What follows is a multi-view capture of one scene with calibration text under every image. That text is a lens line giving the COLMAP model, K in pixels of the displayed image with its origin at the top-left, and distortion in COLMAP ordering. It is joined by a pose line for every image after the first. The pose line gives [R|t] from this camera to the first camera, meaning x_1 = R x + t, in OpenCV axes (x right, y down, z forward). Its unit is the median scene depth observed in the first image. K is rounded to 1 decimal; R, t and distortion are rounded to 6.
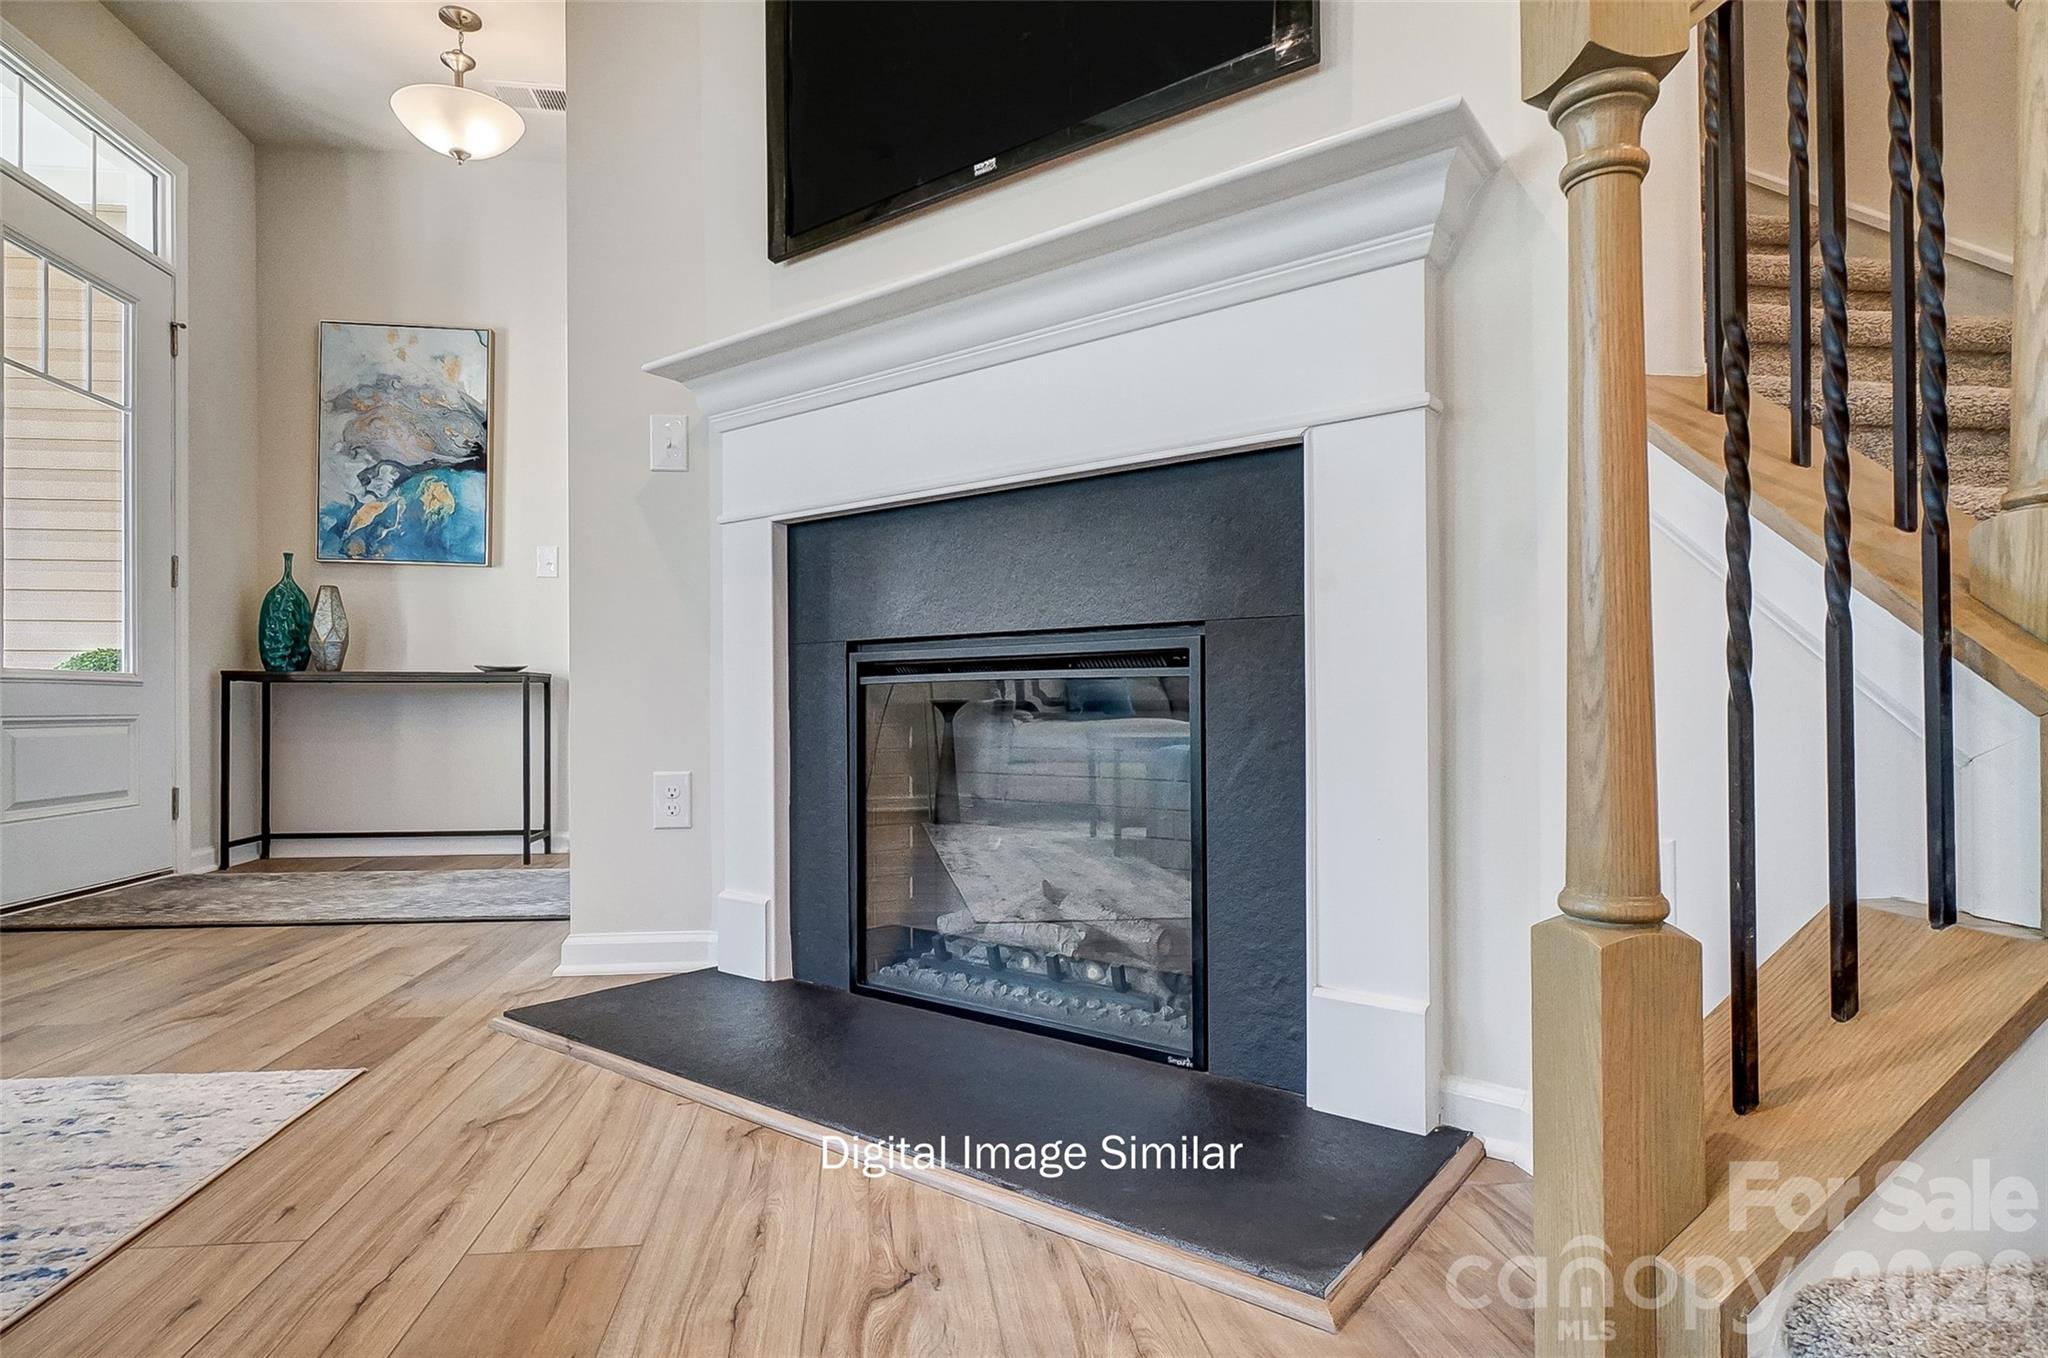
lens RADIAL K [[1103.8, 0, 1001.9], [0, 1103.8, 703.8], [0, 0, 1]] dist [0.001807, -0.001674]
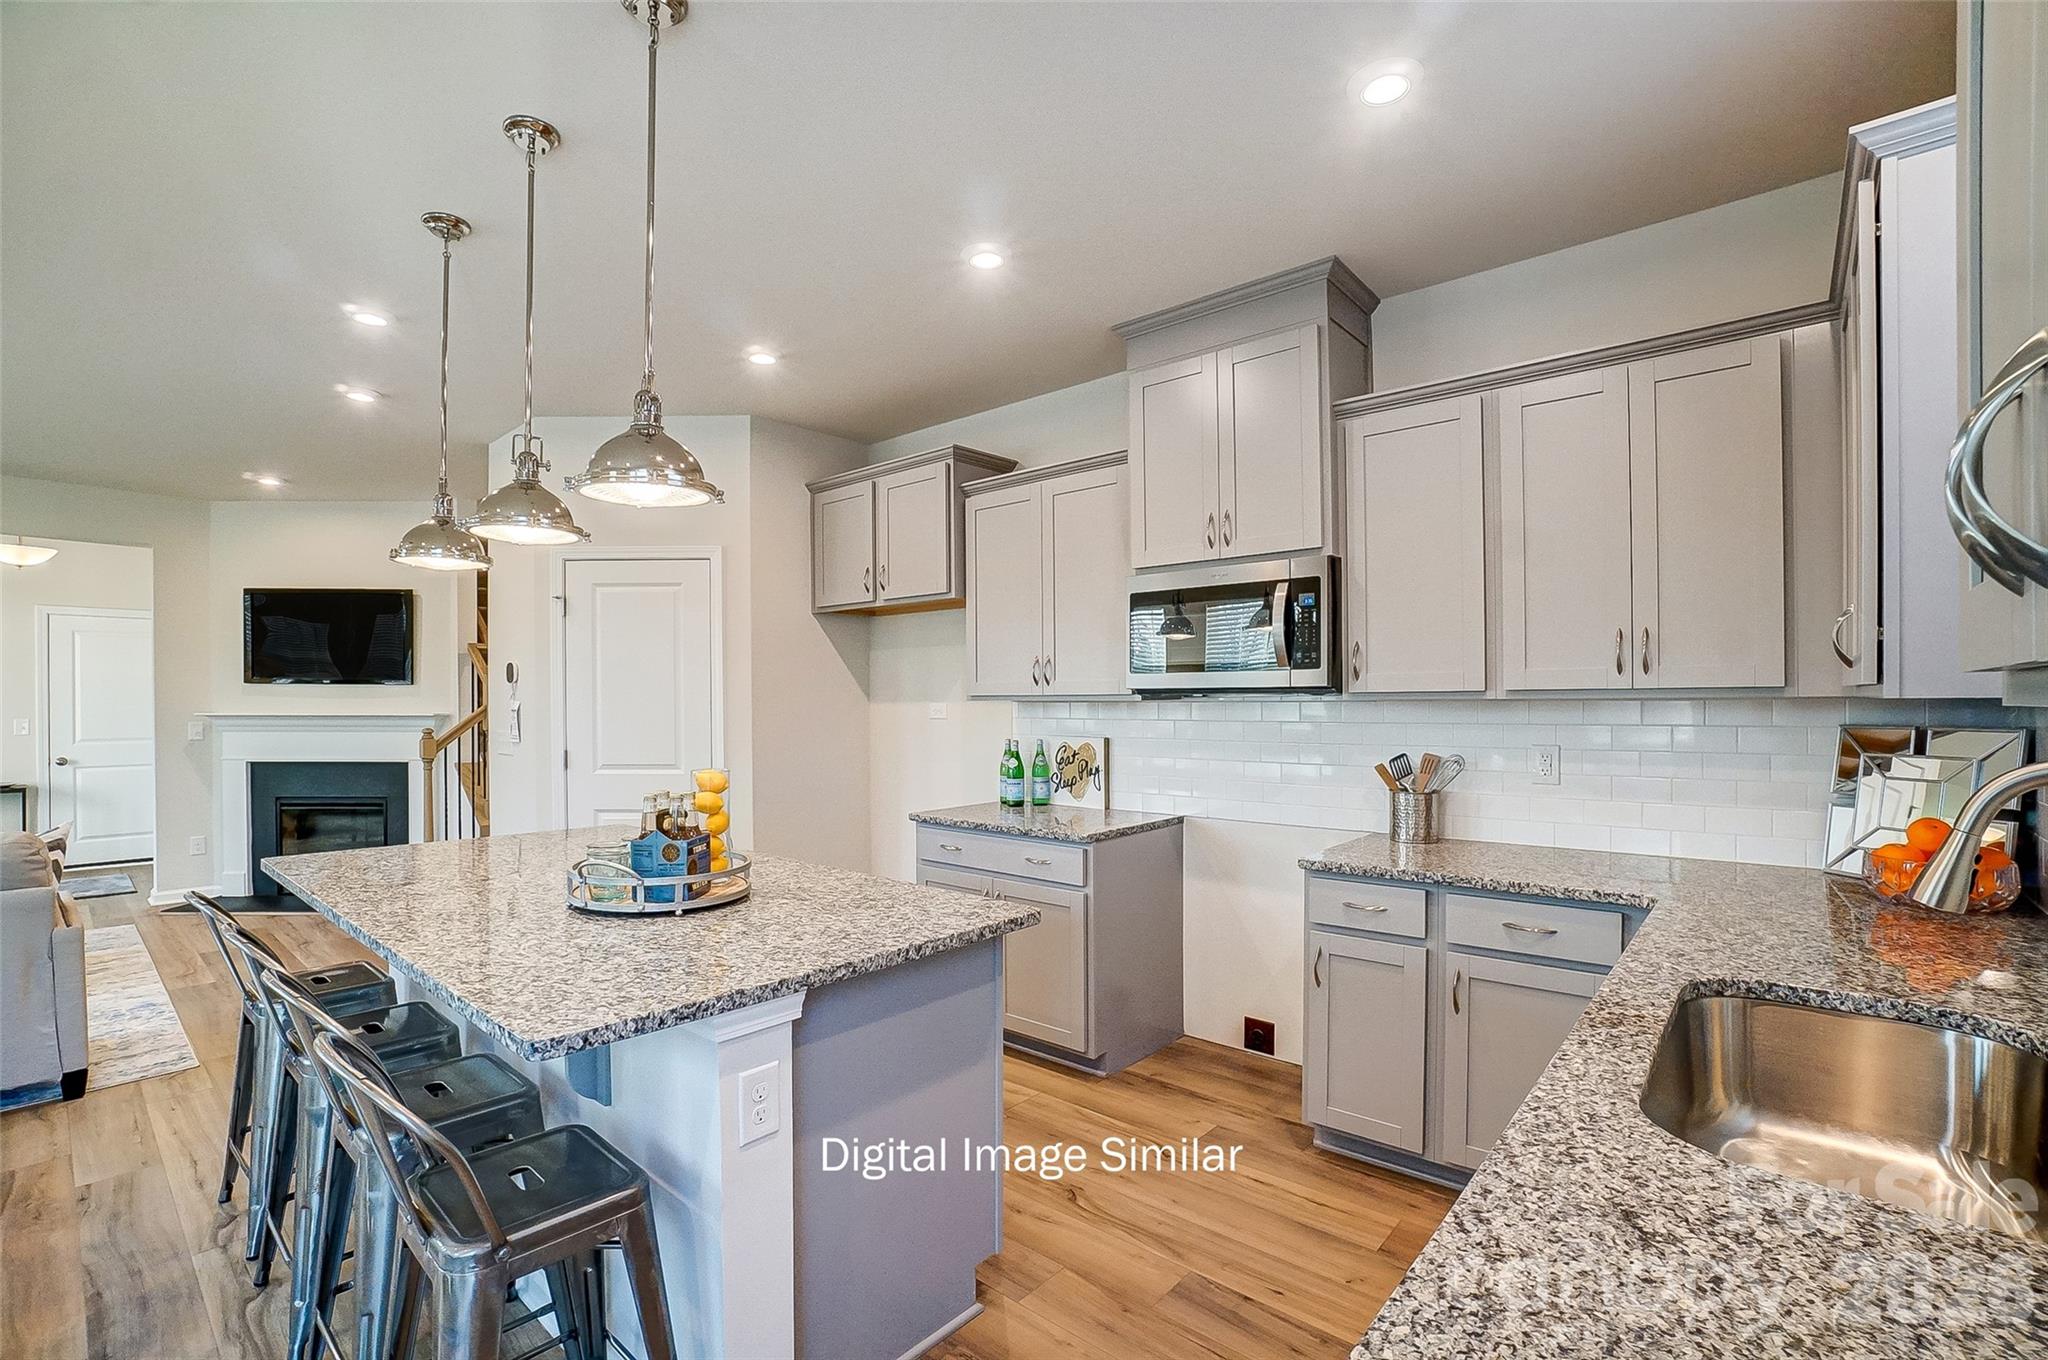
lens RADIAL K [[893.4, 0, 1014.7], [0, 893.4, 701.7], [0, 0, 1]] dist [-0.000377, -0.000453]
pose [[0.763114, 0.003358, 0.646255, -0.105856], [-0.007912, 0.999960, 0.004147, -0.222317], [-0.646215, -0.008278, 0.763110, -1.533316]]
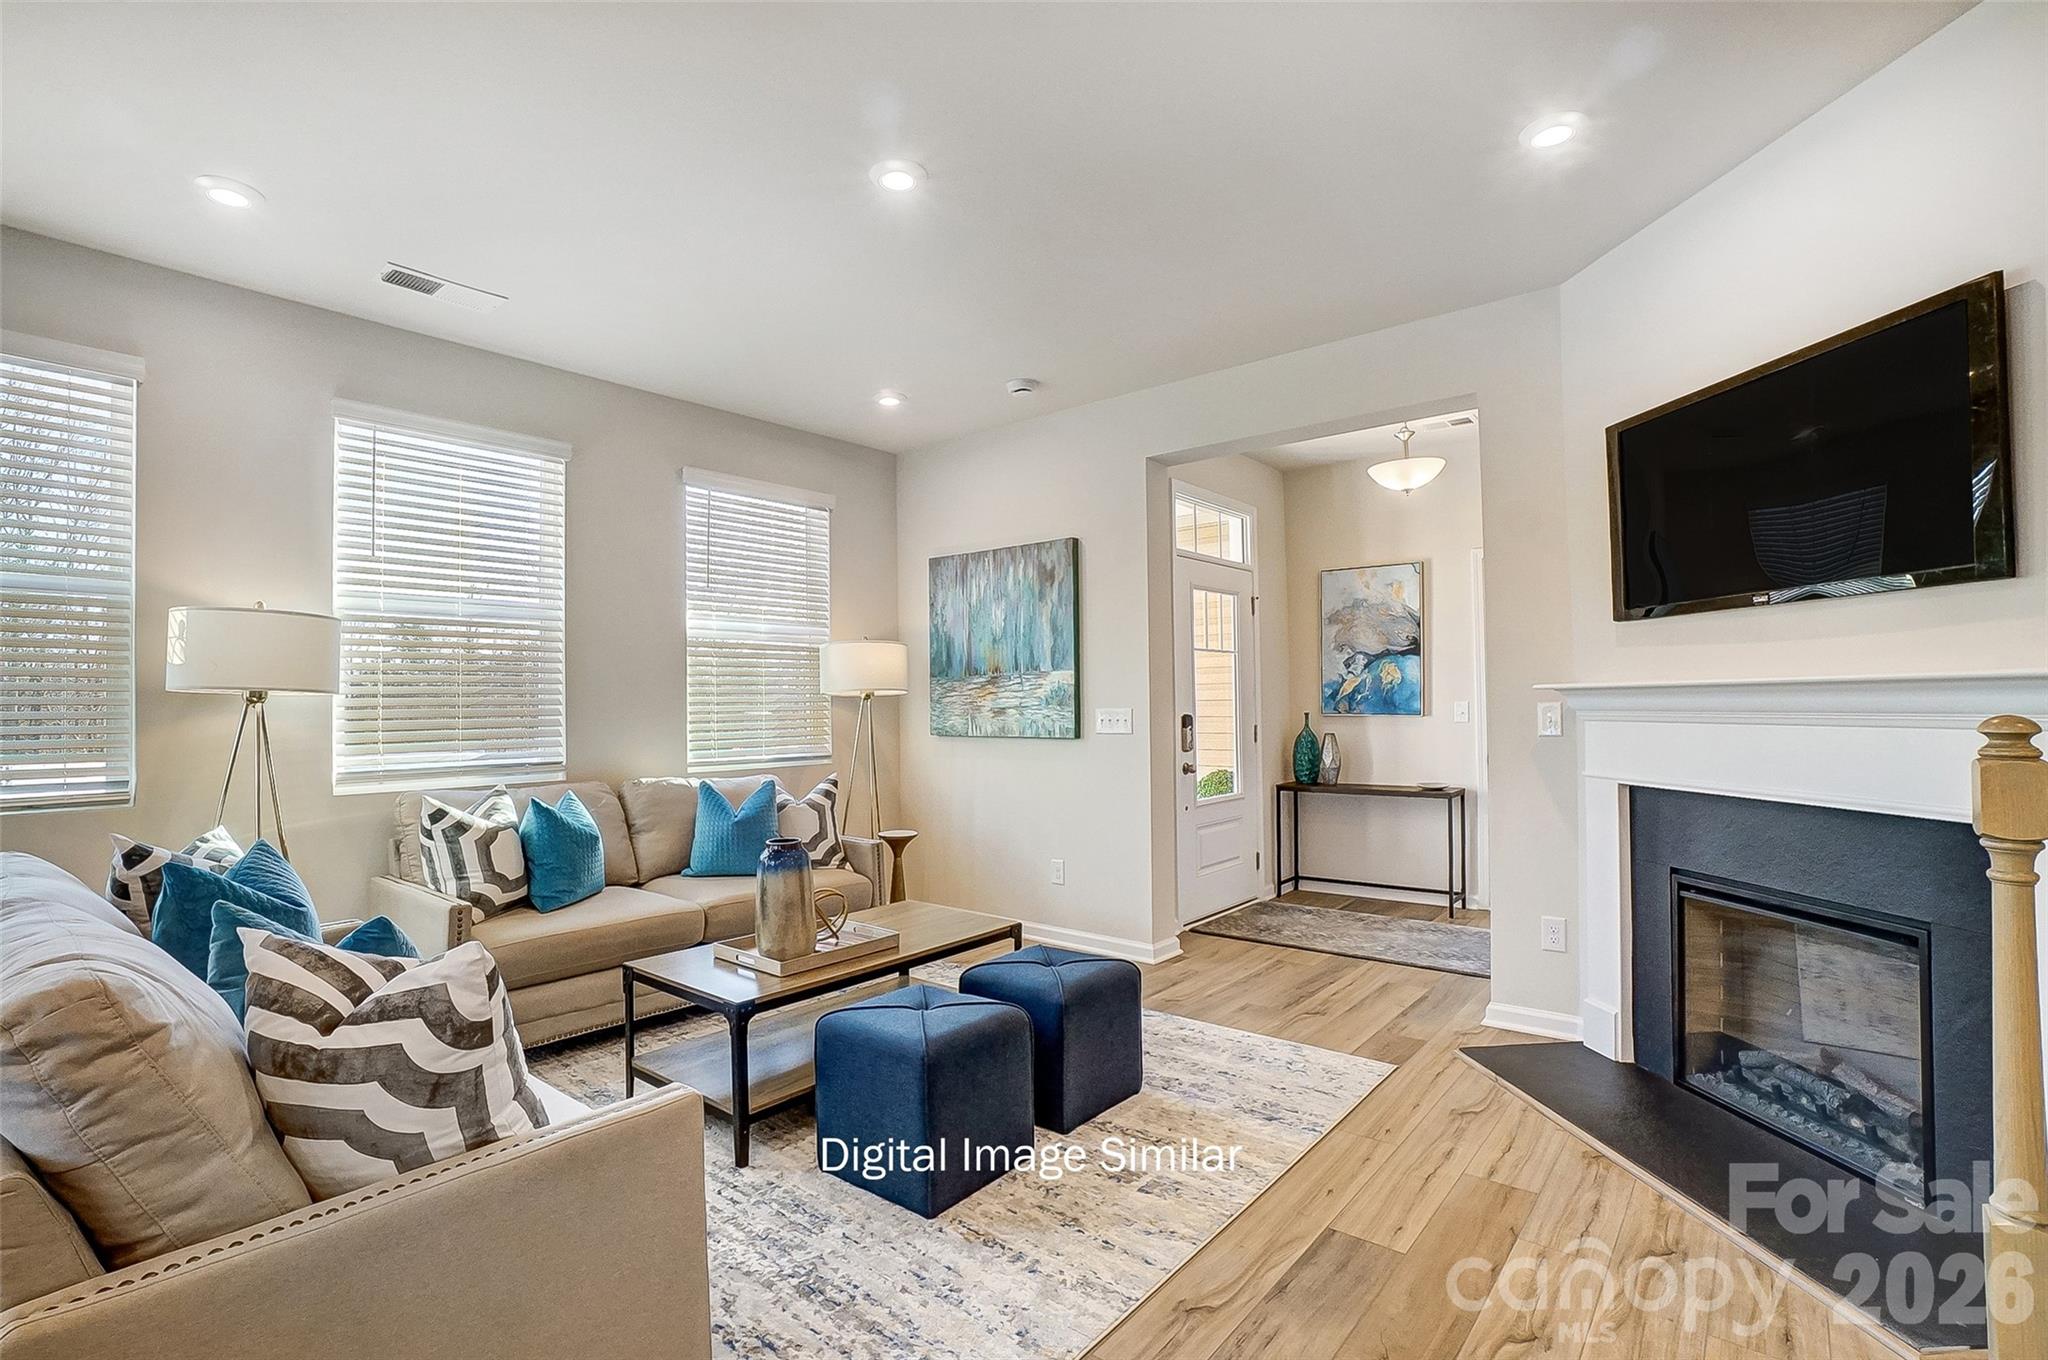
lens RADIAL K [[950.1, 0, 996.2], [0, 950.1, 701.5], [0, 0, 1]] dist [-0.070059, 0.030518]
pose [[0.675340, -0.010970, -0.737425, 0.107192], [0.018117, 0.999834, 0.001719, -0.179570], [0.737284, -0.014521, 0.675427, -0.357189]]
